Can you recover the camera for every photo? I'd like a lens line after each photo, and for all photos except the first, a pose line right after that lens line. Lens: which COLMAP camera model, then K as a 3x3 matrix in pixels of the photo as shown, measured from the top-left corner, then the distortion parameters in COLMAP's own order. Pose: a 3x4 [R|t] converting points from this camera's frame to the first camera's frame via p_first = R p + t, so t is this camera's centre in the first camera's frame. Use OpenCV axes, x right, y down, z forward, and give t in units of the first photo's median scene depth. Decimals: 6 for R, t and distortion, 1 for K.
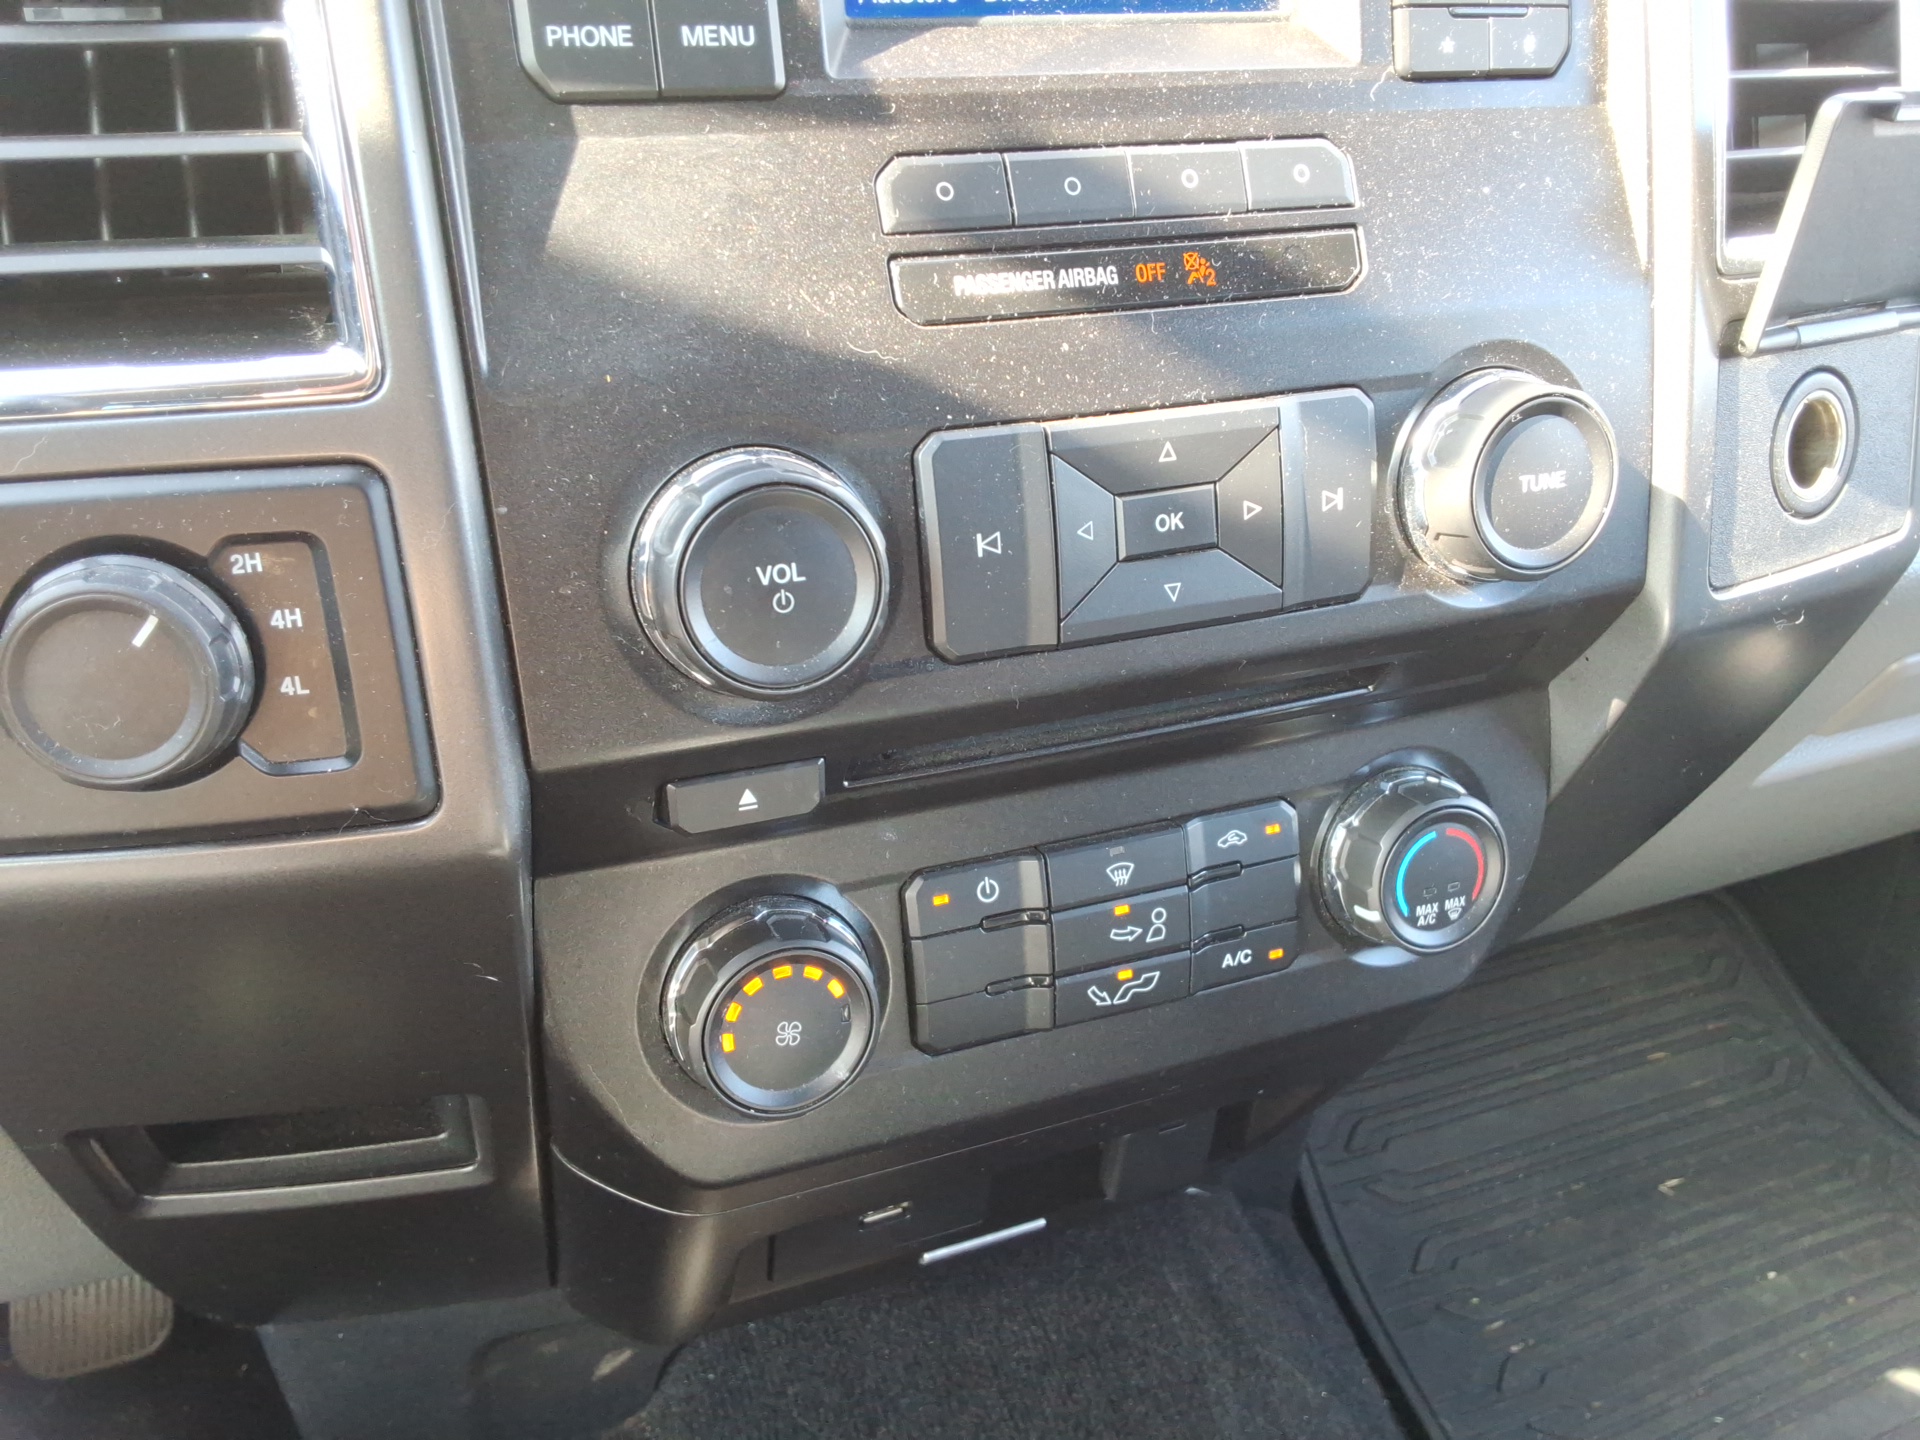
lens RADIAL K [[1535.9, 0, 973.9], [0, 1535.9, 710.7], [0, 0, 1]] dist [0.107127, -0.164327]
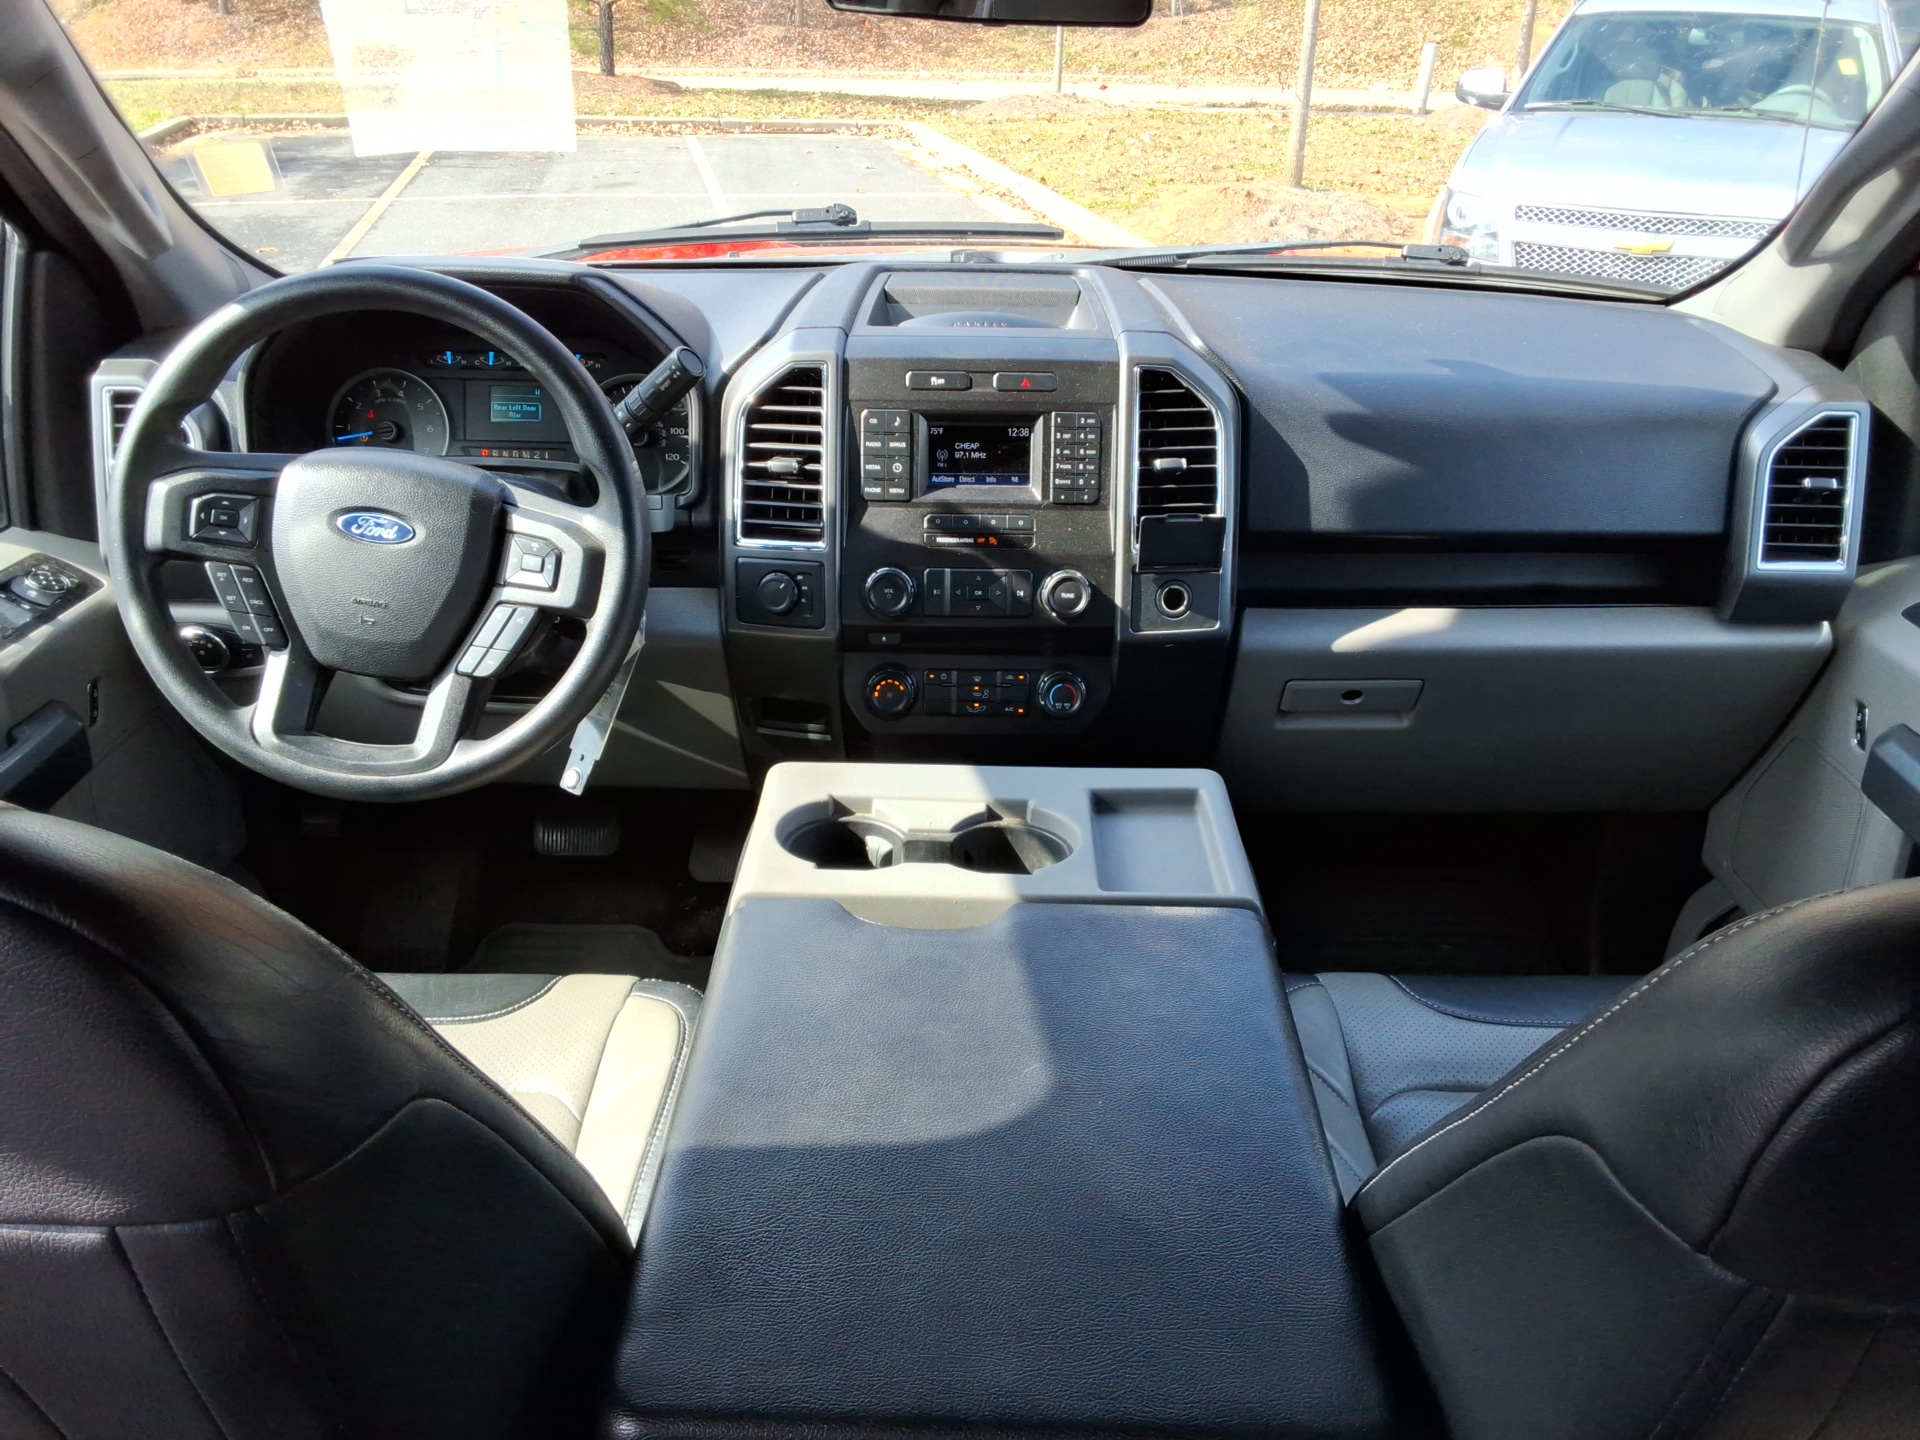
lens RADIAL K [[1535.9, 0, 973.6], [0, 1535.9, 709.5], [0, 0, 1]] dist [0.107127, -0.164327]
pose [[0.924534, 0.139596, -0.354611, 1.692795], [-0.171184, 0.983462, -0.059157, 0.468150], [0.340489, 0.115396, 0.933141, -3.083612]]
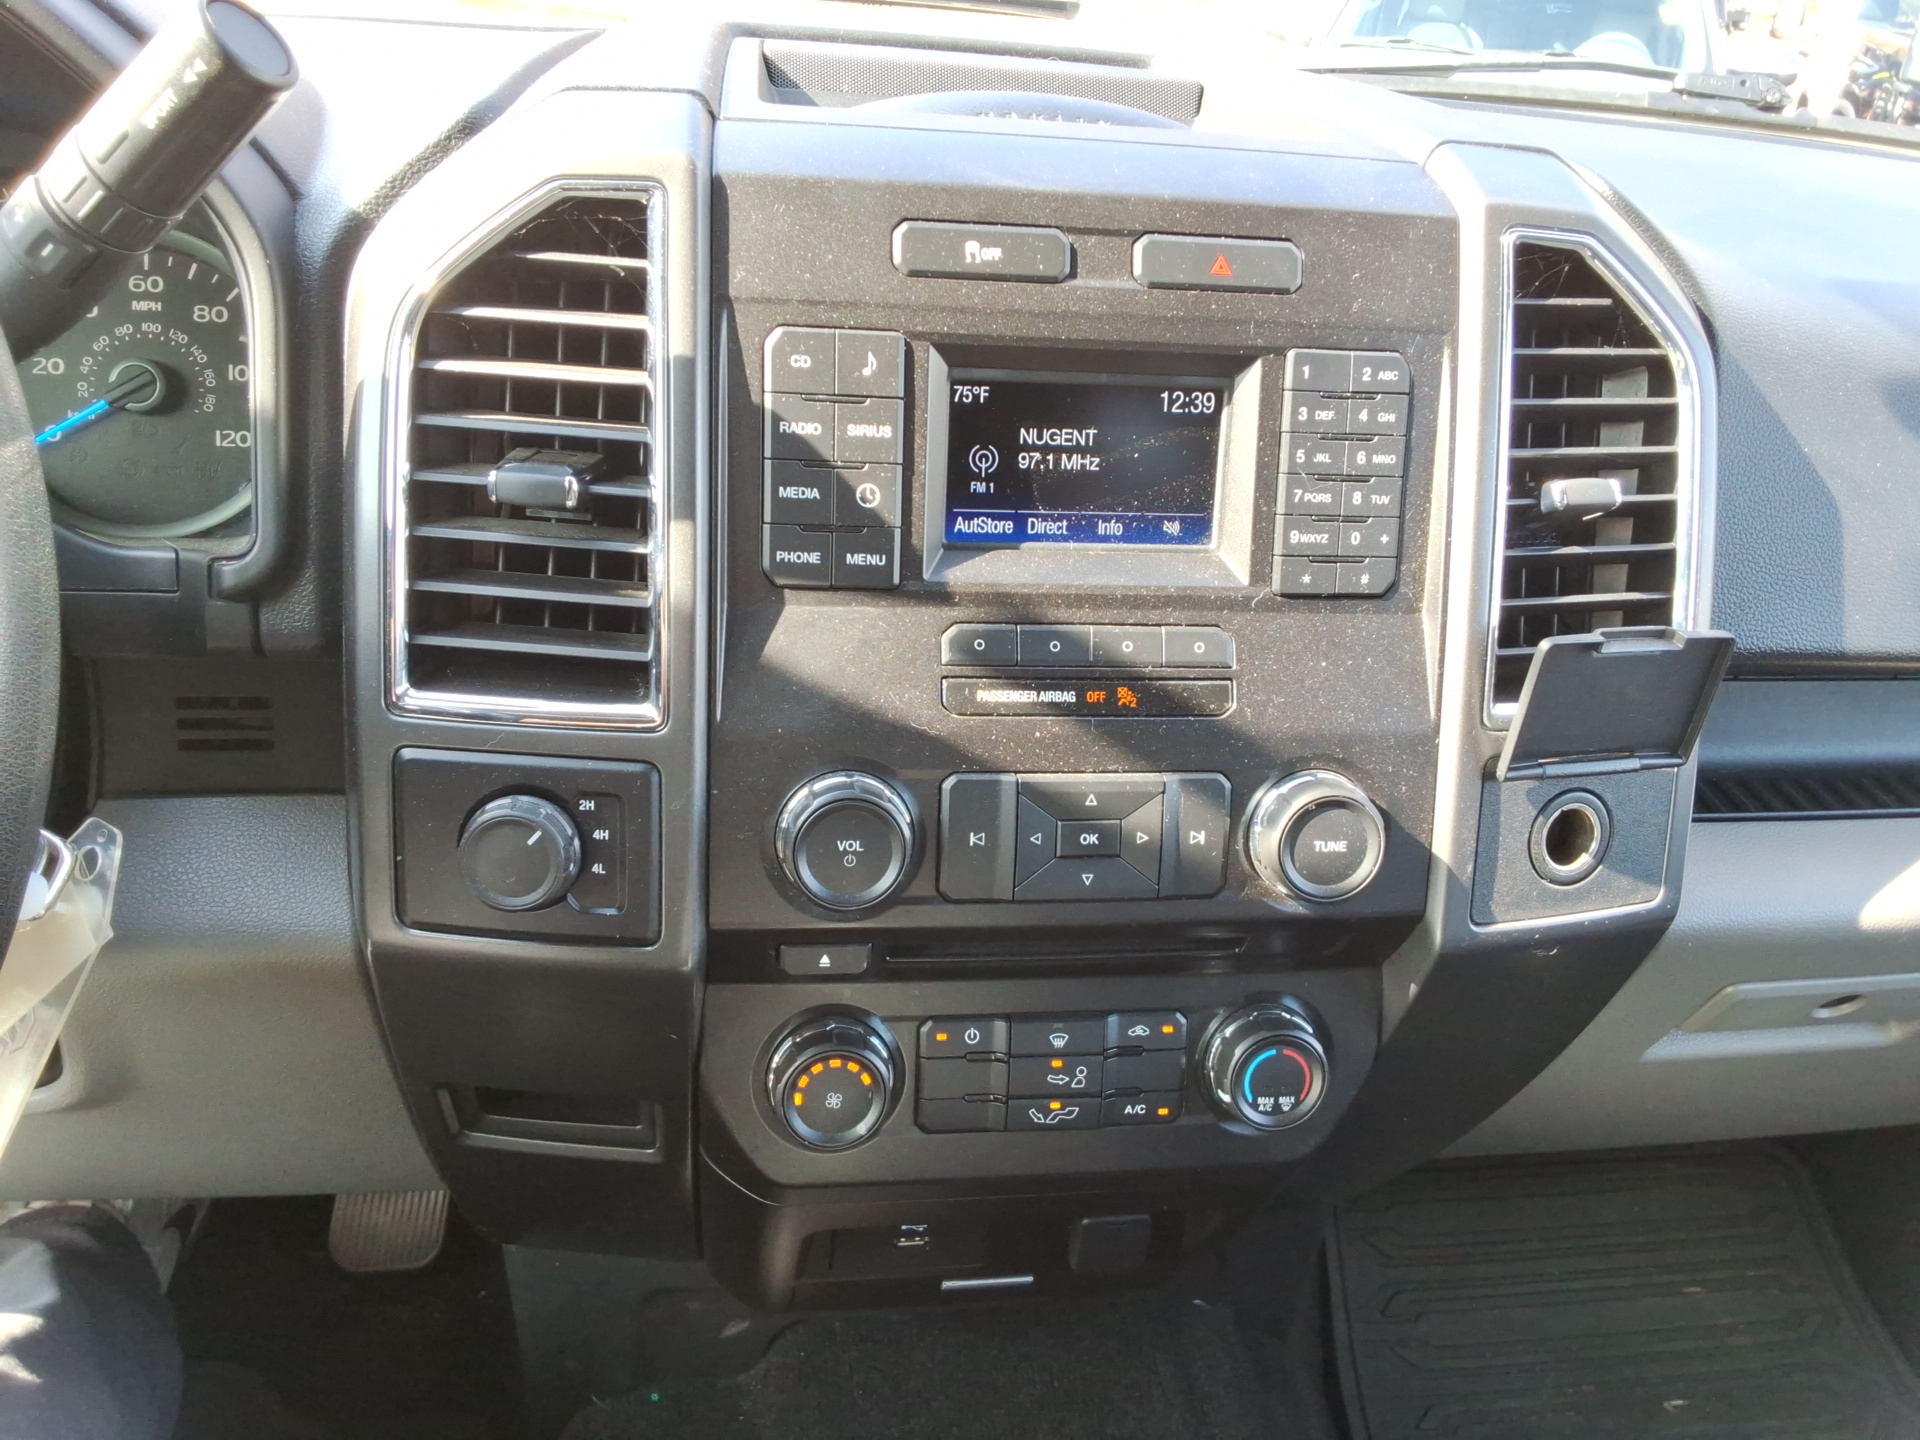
lens RADIAL K [[1535.9, 0, 975.5], [0, 1535.9, 703.5], [0, 0, 1]] dist [0.107127, -0.164327]
pose [[0.972905, 0.138731, -0.184957, 0.279847], [-0.152220, 0.986476, -0.060775, -0.138688], [0.174025, 0.087282, 0.980866, -0.662802]]
